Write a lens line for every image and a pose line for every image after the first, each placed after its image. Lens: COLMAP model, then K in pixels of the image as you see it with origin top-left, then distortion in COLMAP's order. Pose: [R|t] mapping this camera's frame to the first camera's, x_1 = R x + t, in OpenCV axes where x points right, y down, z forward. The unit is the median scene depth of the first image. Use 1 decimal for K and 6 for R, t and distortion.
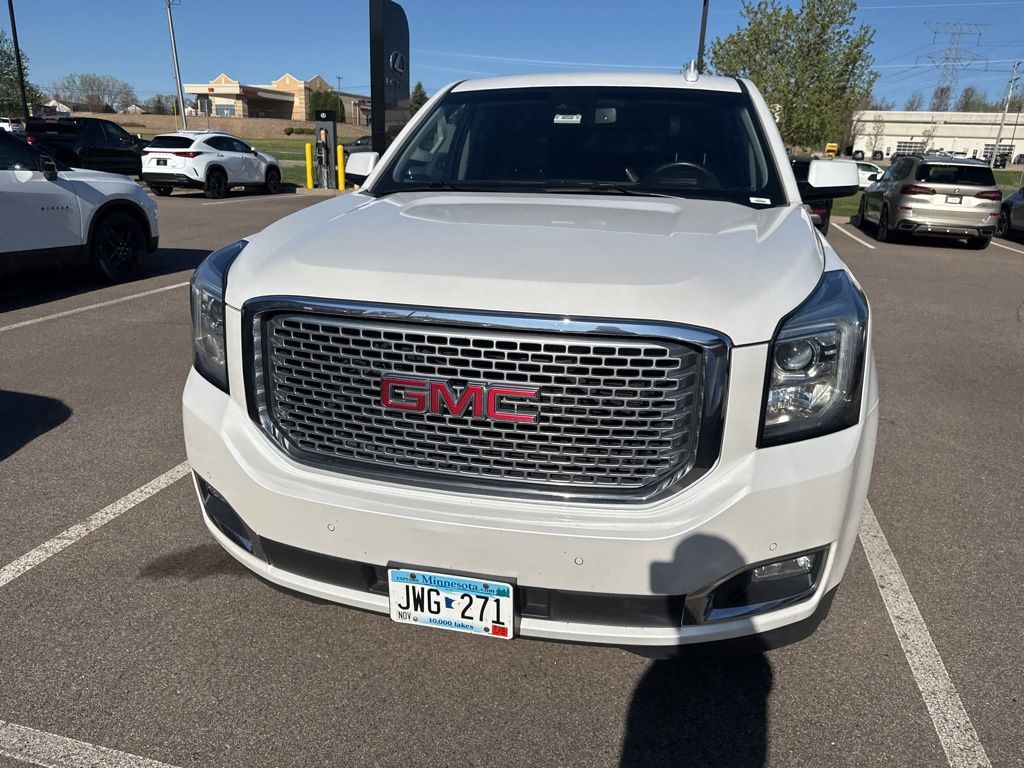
lens RADIAL K [[711.3, 0, 515.3], [0, 711.3, 390.0], [0, 0, 1]] dist [0.037529, -0.038243]
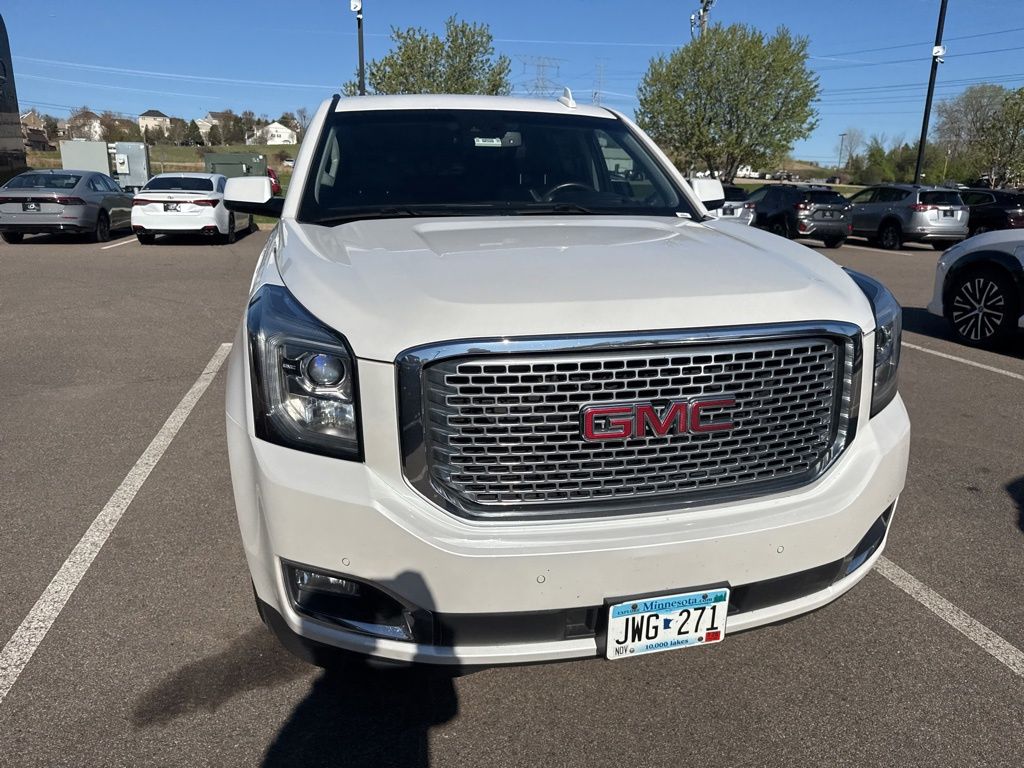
lens RADIAL K [[723.6, 0, 513.2], [0, 723.6, 377.6], [0, 0, 1]] dist [0.029838, -0.037227]
pose [[0.891208, -0.136399, 0.432602, -0.664798], [0.154167, 0.988026, -0.006079, -0.067588], [-0.426593, 0.072111, 0.901565, 0.147831]]
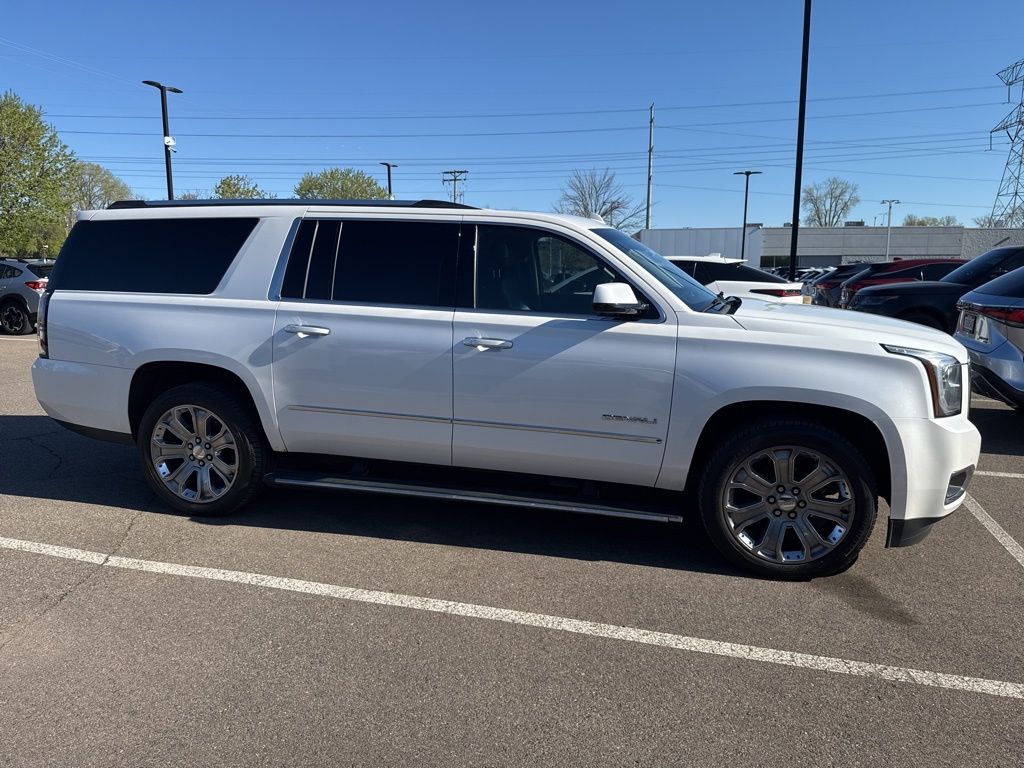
lens RADIAL K [[723.6, 0, 513.2], [0, 723.6, 377.6], [0, 0, 1]] dist [0.029838, -0.037227]
pose [[0.026625, -0.187062, 0.981987, -2.509280], [0.302144, 0.937896, 0.170471, -0.834391], [-0.952890, 0.292163, 0.081491, 2.136019]]
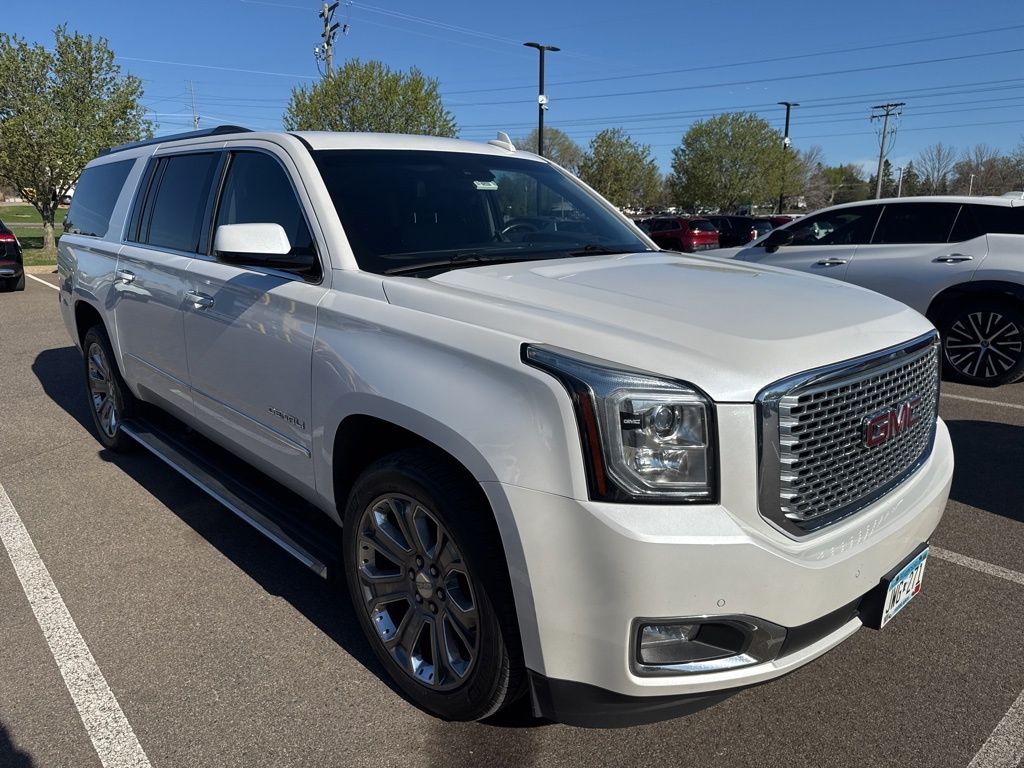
lens RADIAL K [[721.8, 0, 503.7], [0, 721.8, 385.5], [0, 0, 1]] dist [0.039031, -0.047056]
pose [[0.571097, -0.218618, 0.791236, -1.363683], [0.270076, 0.960263, 0.070385, -0.297538], [-0.775182, 0.173497, 0.607447, 0.703248]]
